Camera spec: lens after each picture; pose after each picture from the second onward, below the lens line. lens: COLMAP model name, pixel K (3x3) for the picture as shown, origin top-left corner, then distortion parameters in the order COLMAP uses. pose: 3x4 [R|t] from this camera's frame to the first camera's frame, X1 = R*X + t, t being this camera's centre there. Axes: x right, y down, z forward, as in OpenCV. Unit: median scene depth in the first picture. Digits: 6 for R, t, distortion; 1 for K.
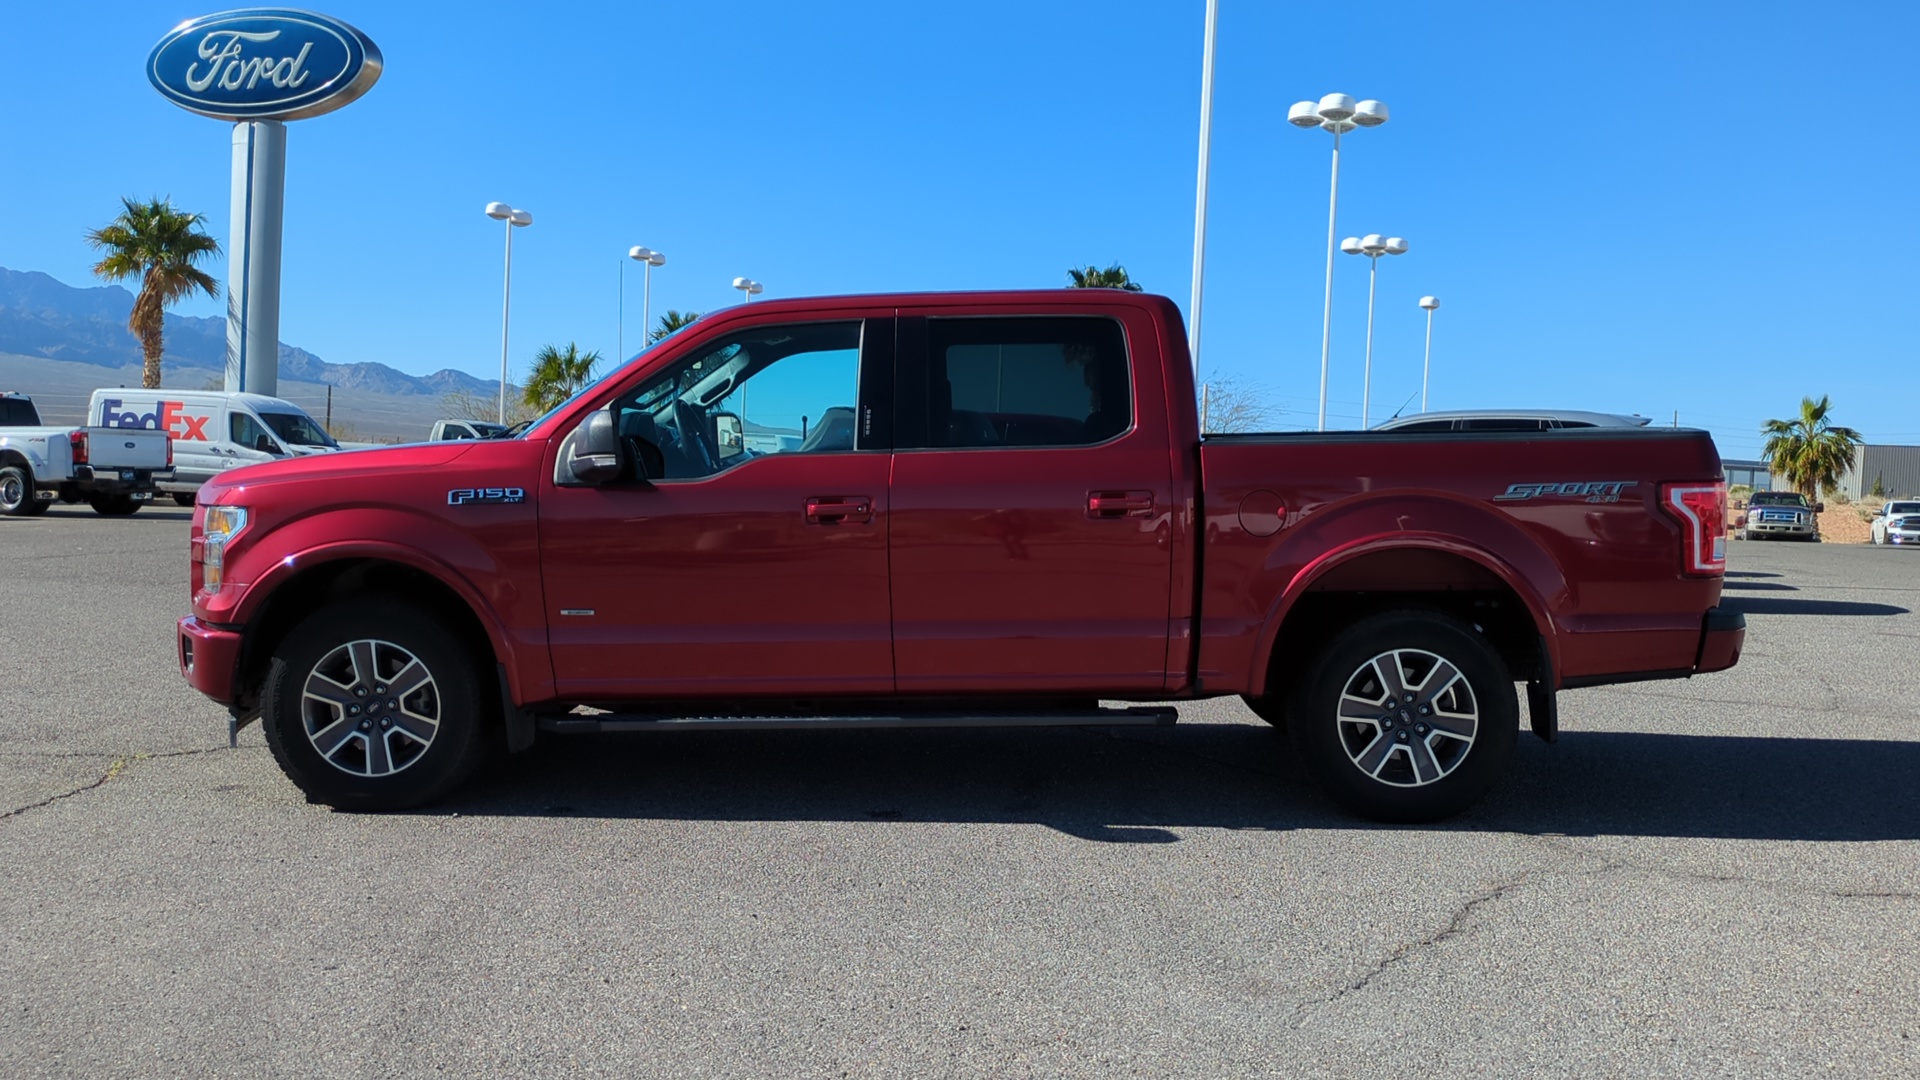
lens RADIAL K [[1642.6, 0, 1002.6], [0, 1642.6, 537.5], [0, 0, 1]] dist [0.050970, -0.055817]
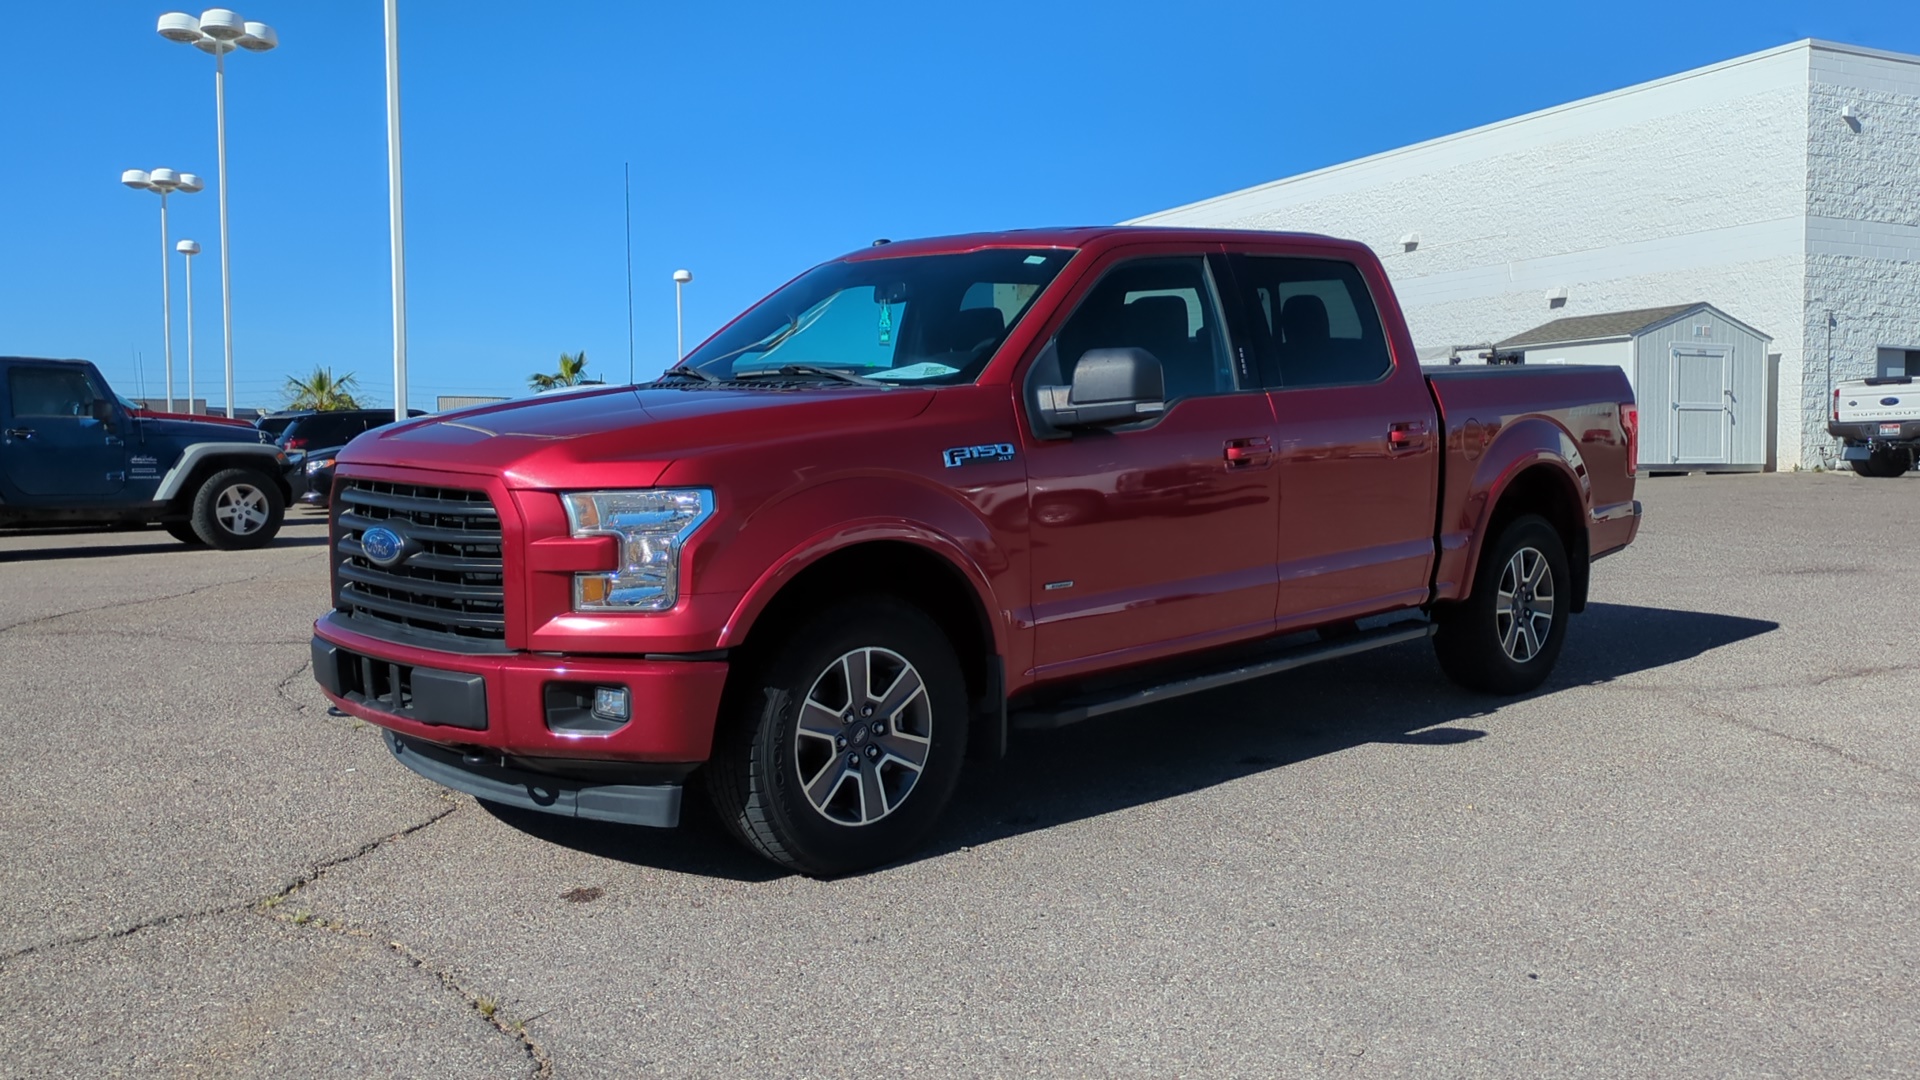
lens RADIAL K [[1642.6, 0, 969.3], [0, 1642.6, 541.9], [0, 0, 1]] dist [0.050970, -0.055817]
pose [[0.711255, -0.080120, 0.698353, -0.876083], [0.060195, 0.996776, 0.053050, -0.025126], [-0.700352, 0.004305, 0.713785, 0.416470]]
